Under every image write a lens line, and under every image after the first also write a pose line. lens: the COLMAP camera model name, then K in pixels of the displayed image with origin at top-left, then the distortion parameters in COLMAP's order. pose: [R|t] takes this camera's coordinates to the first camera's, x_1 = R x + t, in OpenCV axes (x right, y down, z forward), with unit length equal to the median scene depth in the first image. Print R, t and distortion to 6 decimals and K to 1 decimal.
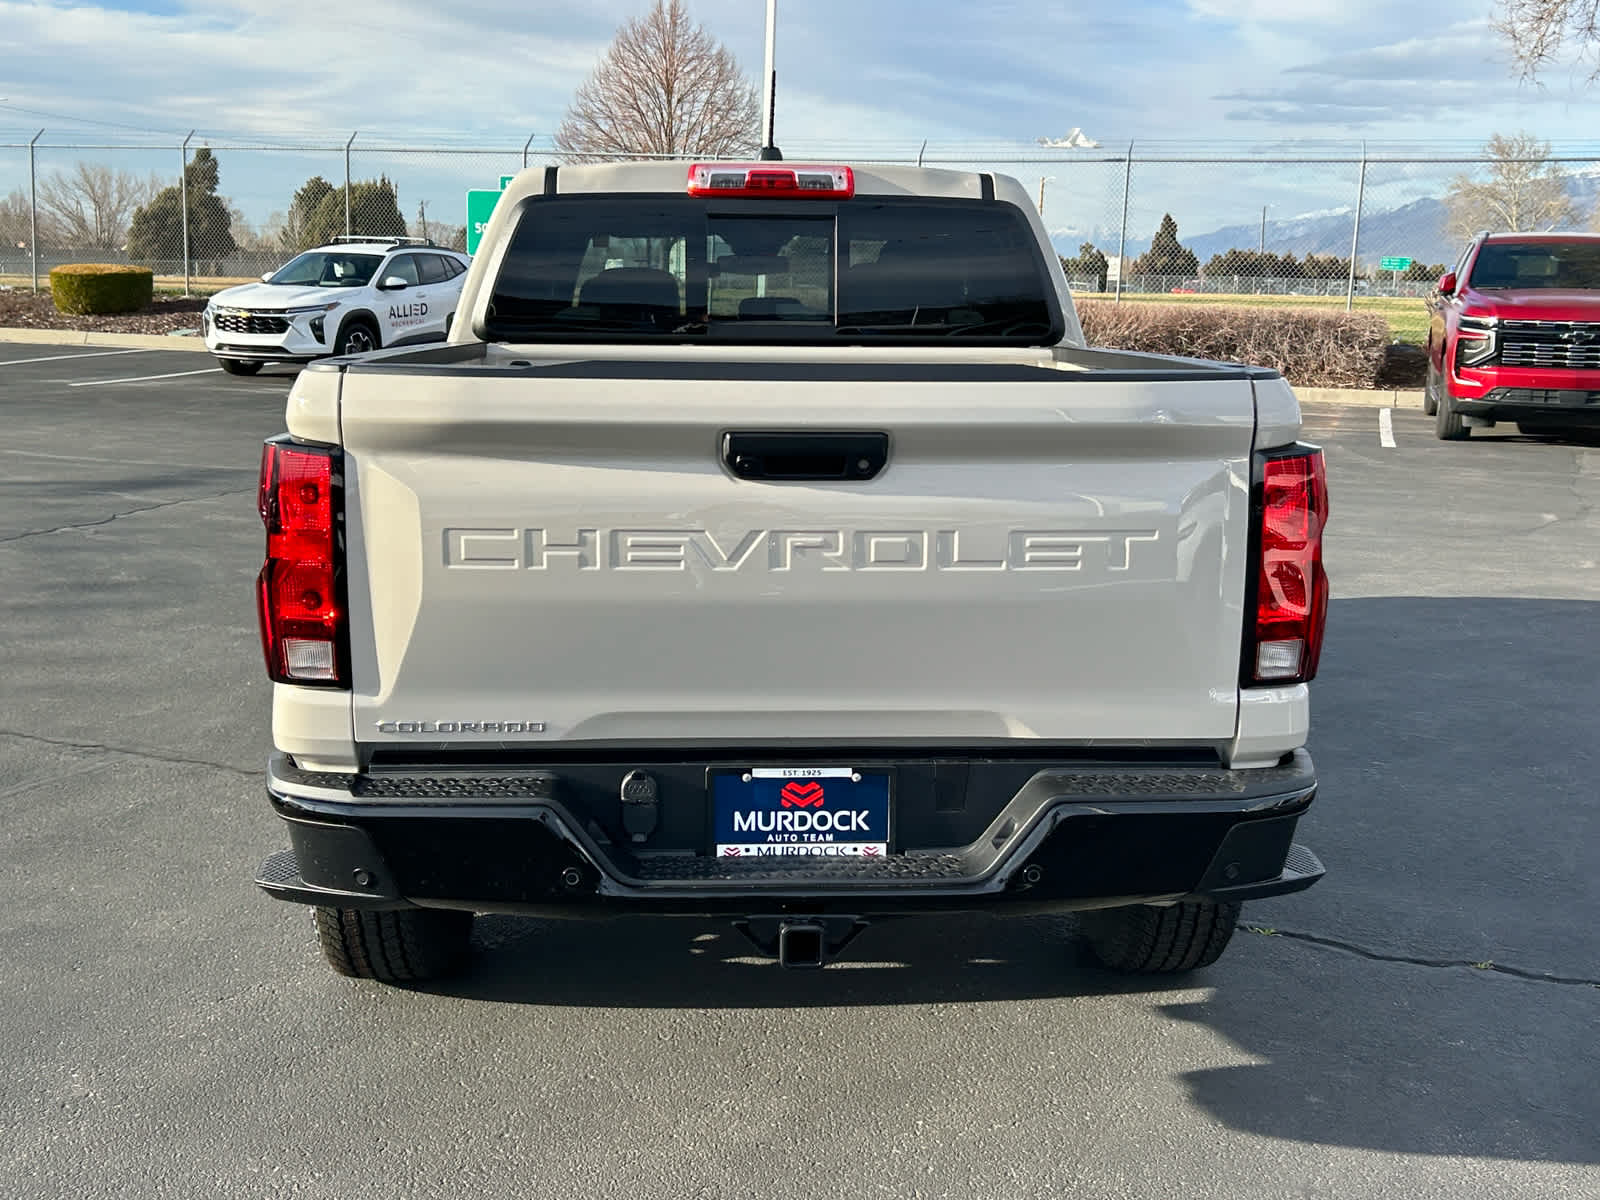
lens RADIAL K [[1737.7, 0, 802.6], [0, 1737.7, 581.2], [0, 0, 1]] dist [0.144885, -0.312062]
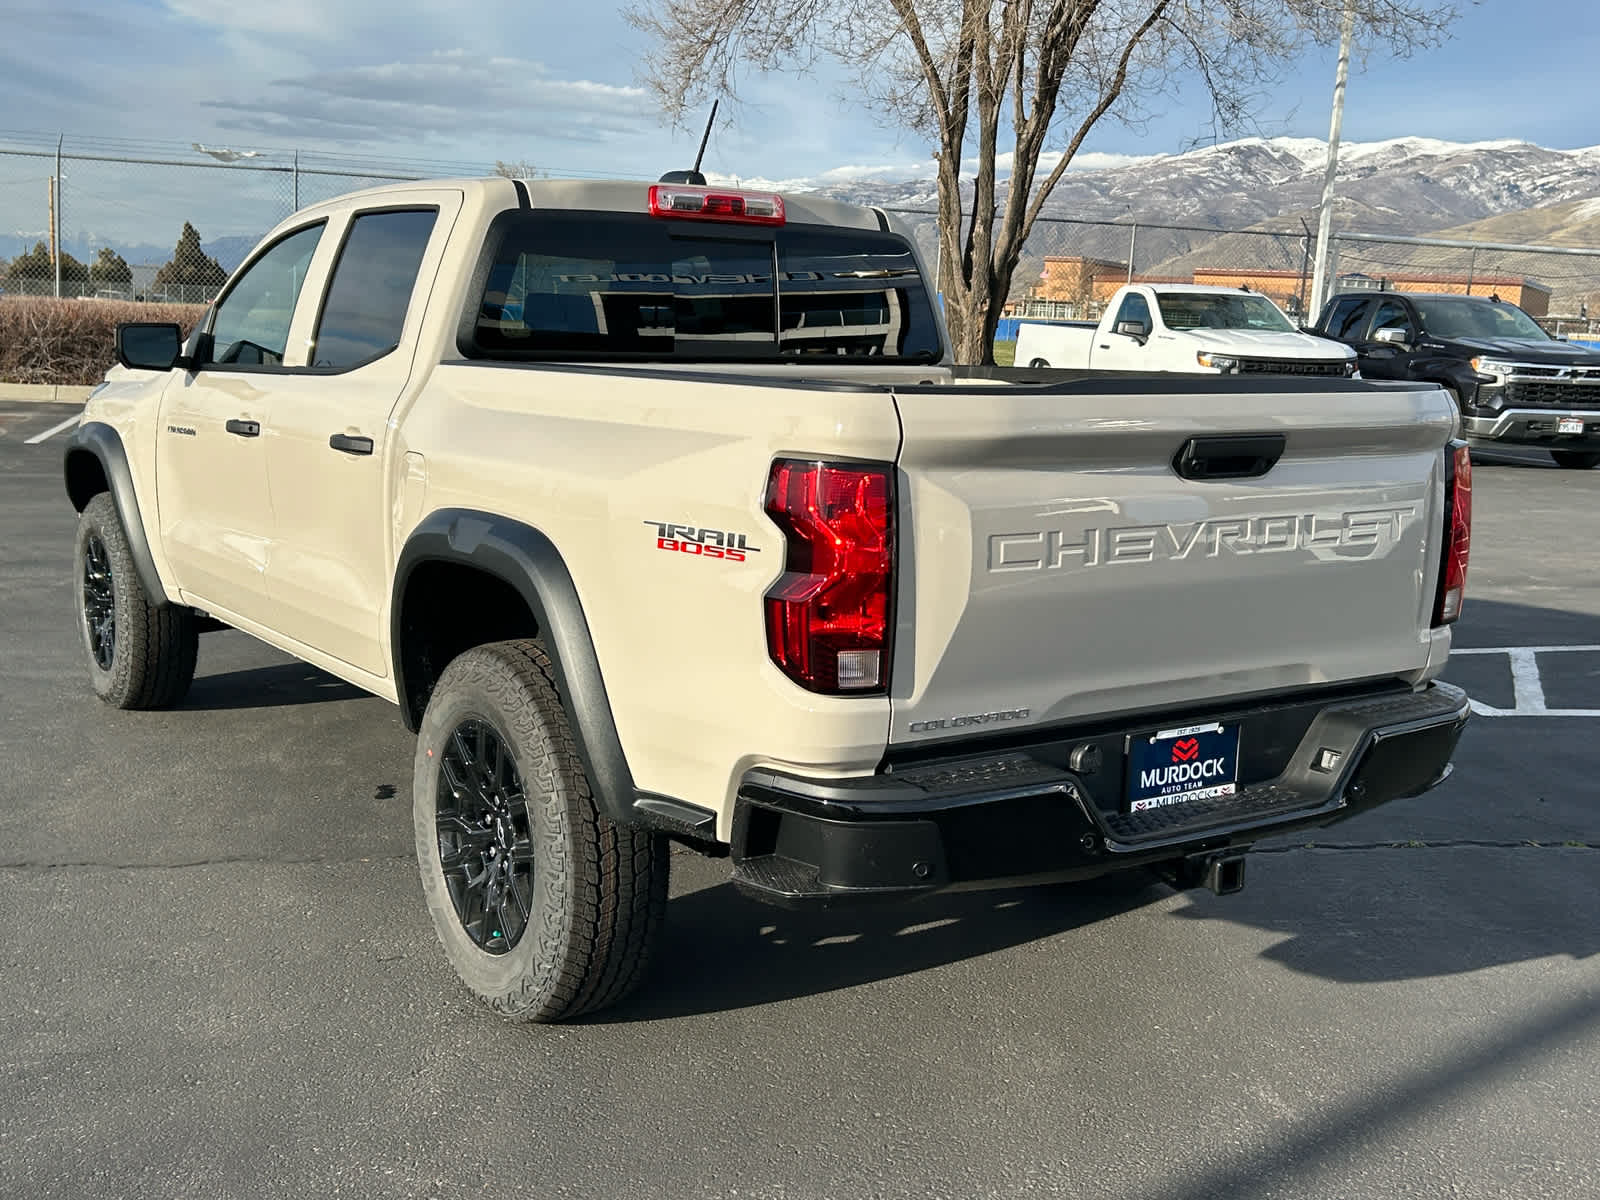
lens RADIAL K [[1750.3, 0, 800.0], [0, 1750.3, 600.0], [0, 0, 1]] dist [0.125634, -0.302470]
pose [[0.851685, -0.071400, 0.519167, -0.819786], [0.070413, 0.997283, 0.021643, -0.020786], [-0.519301, 0.018123, 0.854399, 0.126325]]
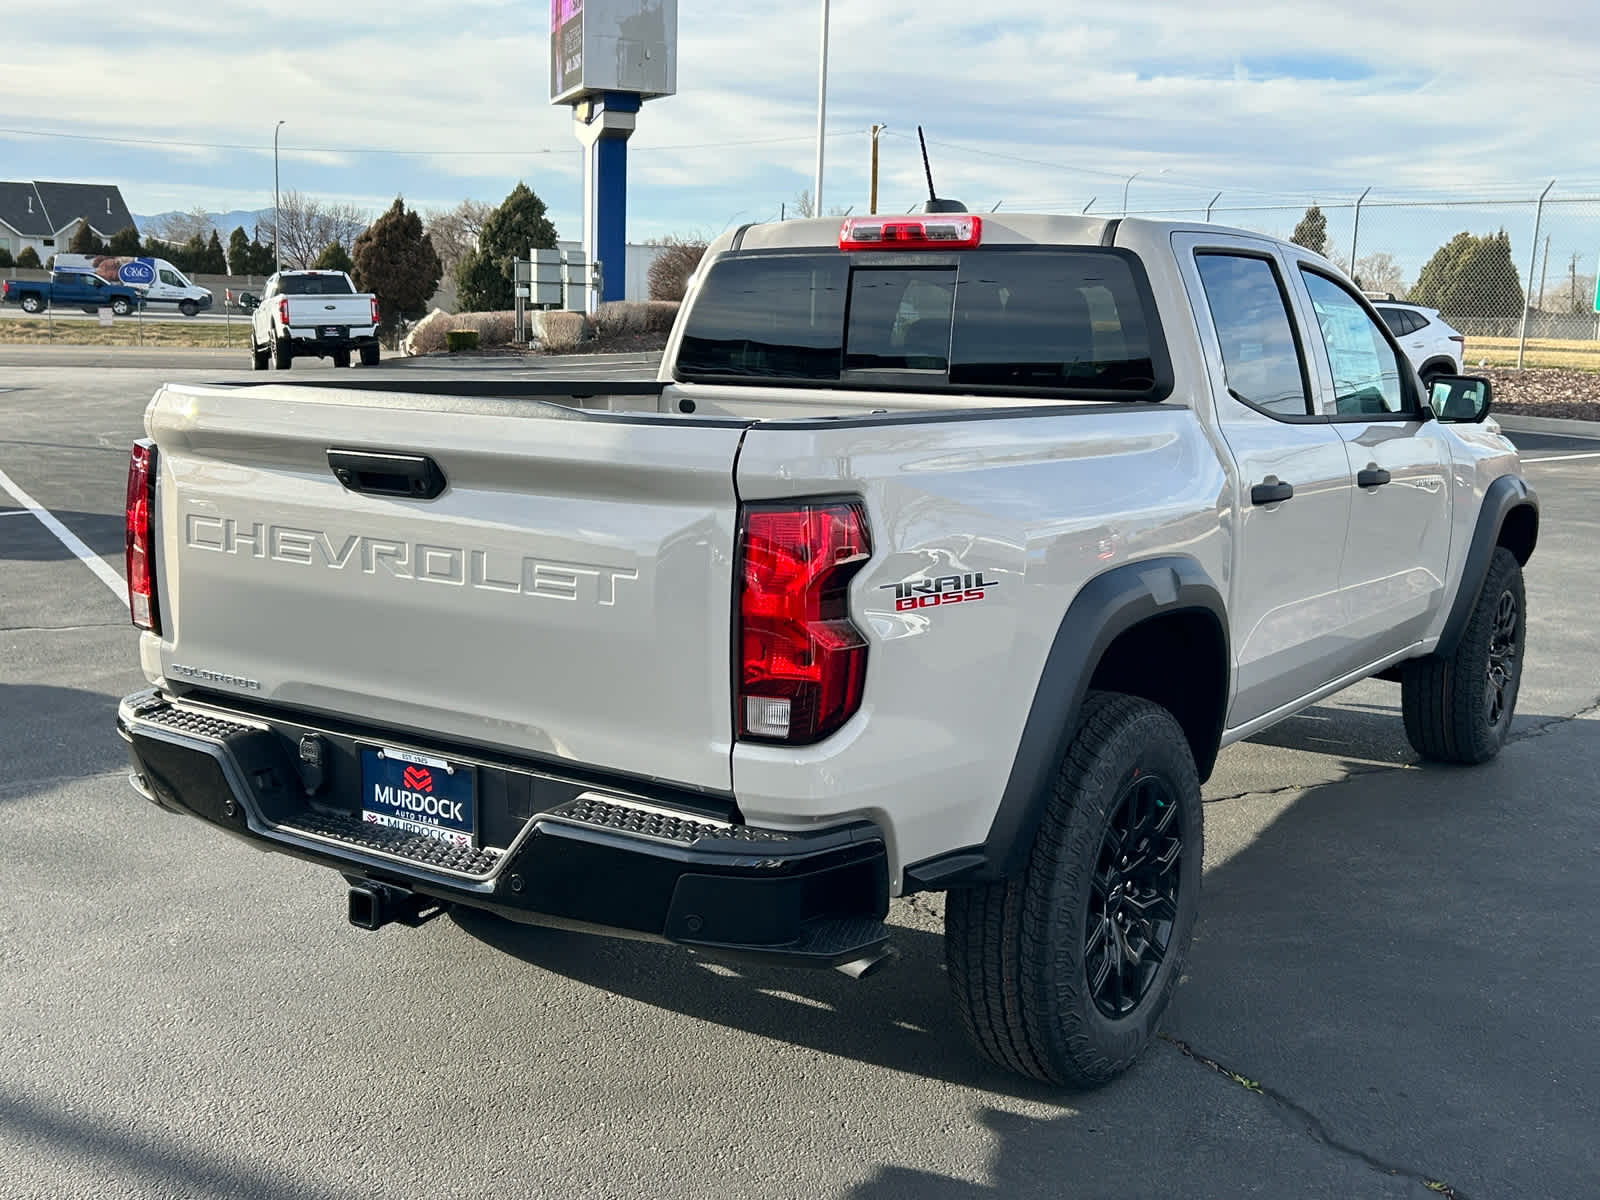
lens RADIAL K [[1737.7, 0, 802.6], [0, 1737.7, 581.2], [0, 0, 1]] dist [0.144885, -0.312062]
pose [[0.802592, 0.097000, -0.588589, 0.843326], [-0.115565, 0.993281, 0.006111, -0.038393], [0.585227, 0.063116, 0.808409, 0.227803]]
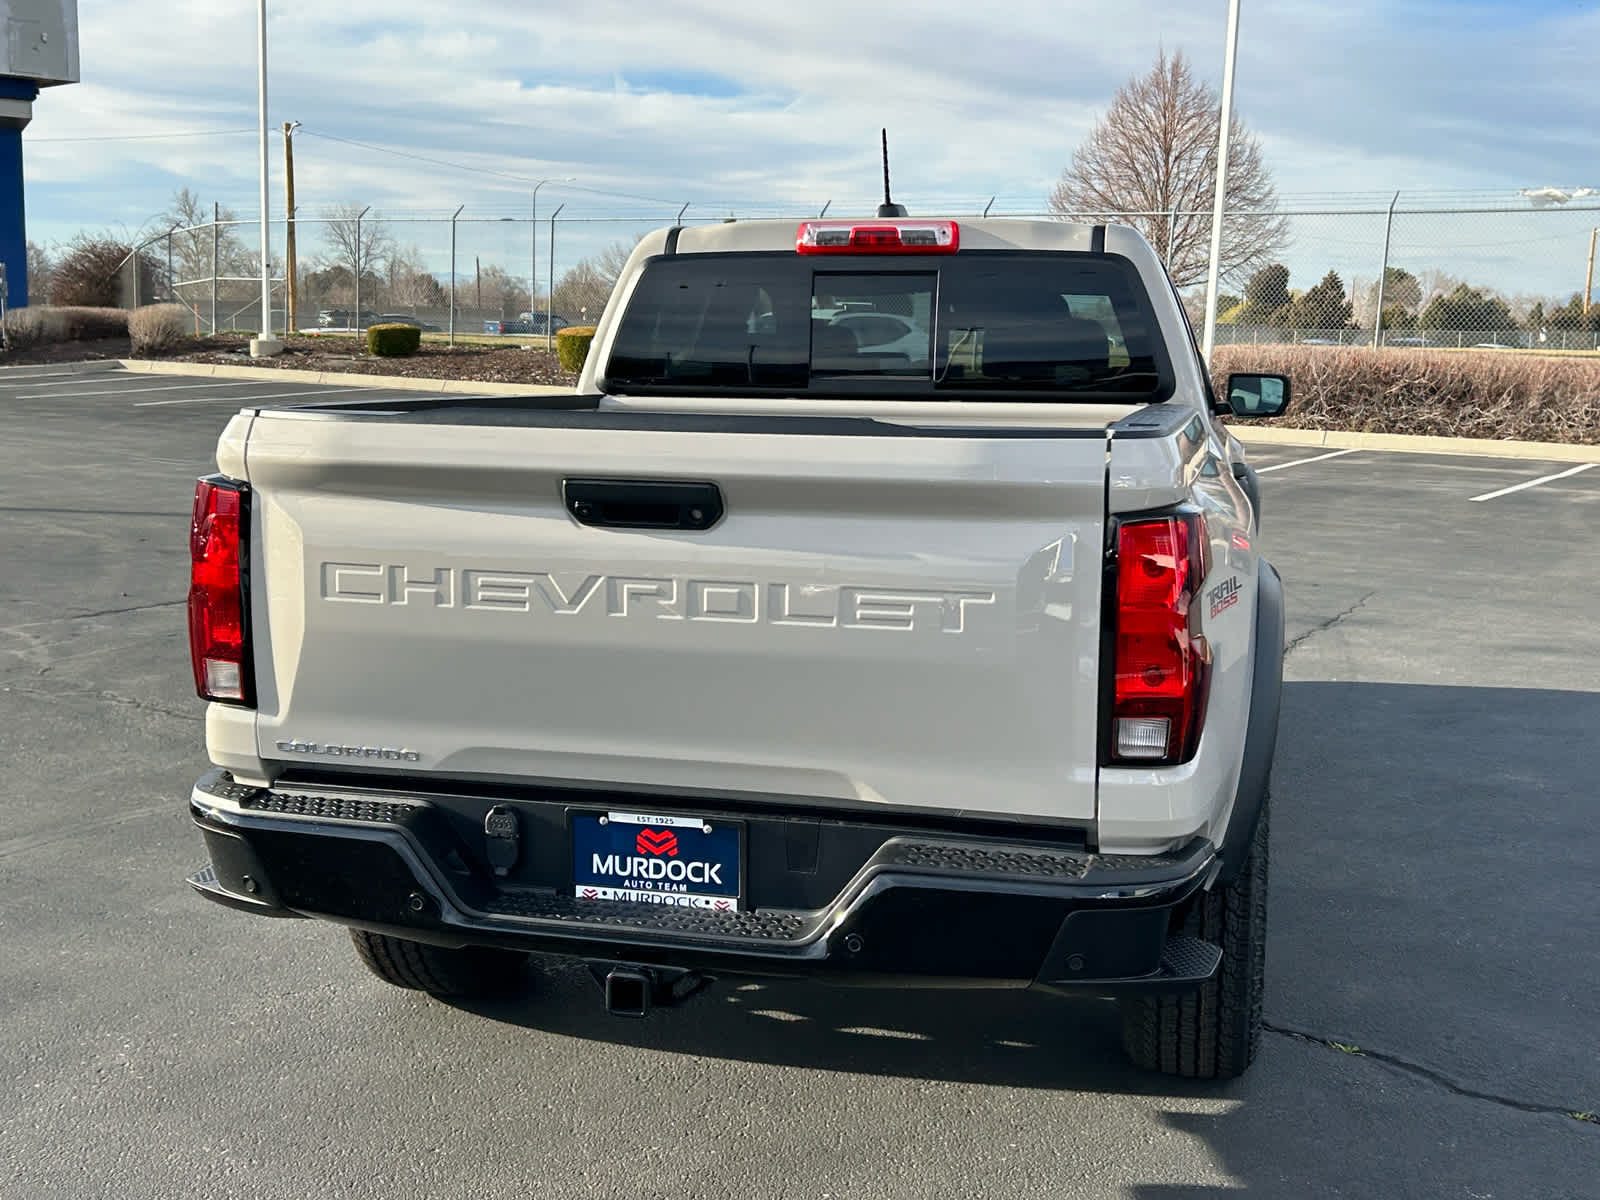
lens RADIAL K [[1741.7, 0, 807.2], [0, 1741.7, 563.0], [0, 0, 1]] dist [0.126438, -0.278914]
pose [[0.957286, 0.038404, -0.286580, 0.363050], [-0.050777, 0.998066, -0.035866, -0.005940], [0.284648, 0.048885, 0.957385, 0.054362]]
